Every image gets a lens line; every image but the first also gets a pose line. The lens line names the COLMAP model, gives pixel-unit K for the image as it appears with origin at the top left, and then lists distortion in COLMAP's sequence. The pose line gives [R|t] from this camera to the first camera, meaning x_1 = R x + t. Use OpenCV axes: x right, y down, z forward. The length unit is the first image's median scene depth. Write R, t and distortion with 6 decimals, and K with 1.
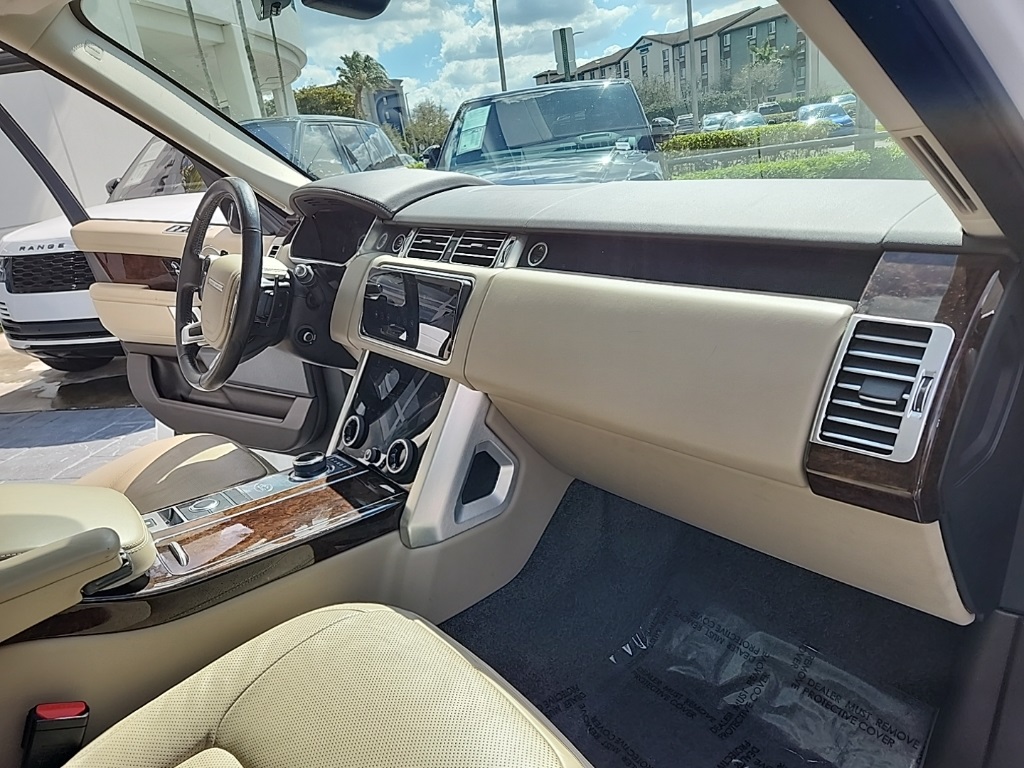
lens RADIAL K [[696.6, 0, 519.4], [0, 696.6, 381.9], [0, 0, 1]] dist [0.051327, -0.047230]
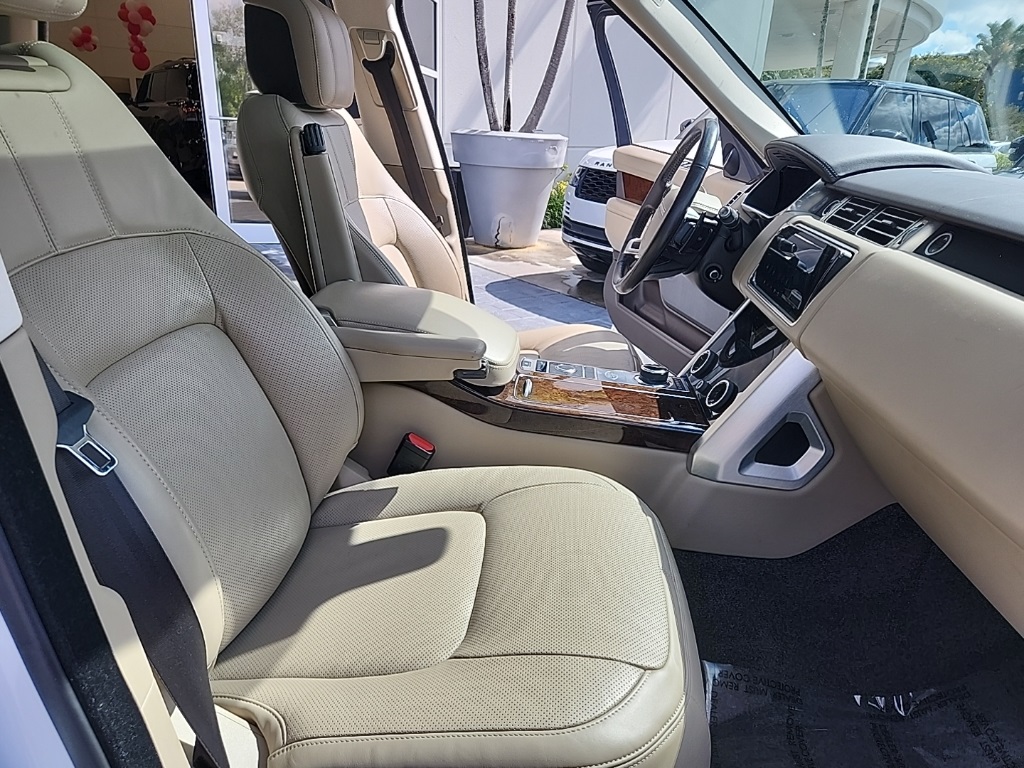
lens RADIAL K [[690.1, 0, 512.0], [0, 690.1, 384.0], [0, 0, 1]] dist [0.078669, -0.070332]
pose [[0.705084, 0.381956, -0.597466, 0.208244], [-0.350071, 0.920202, 0.175151, 0.014332], [0.616690, 0.085659, 0.782532, -0.030374]]
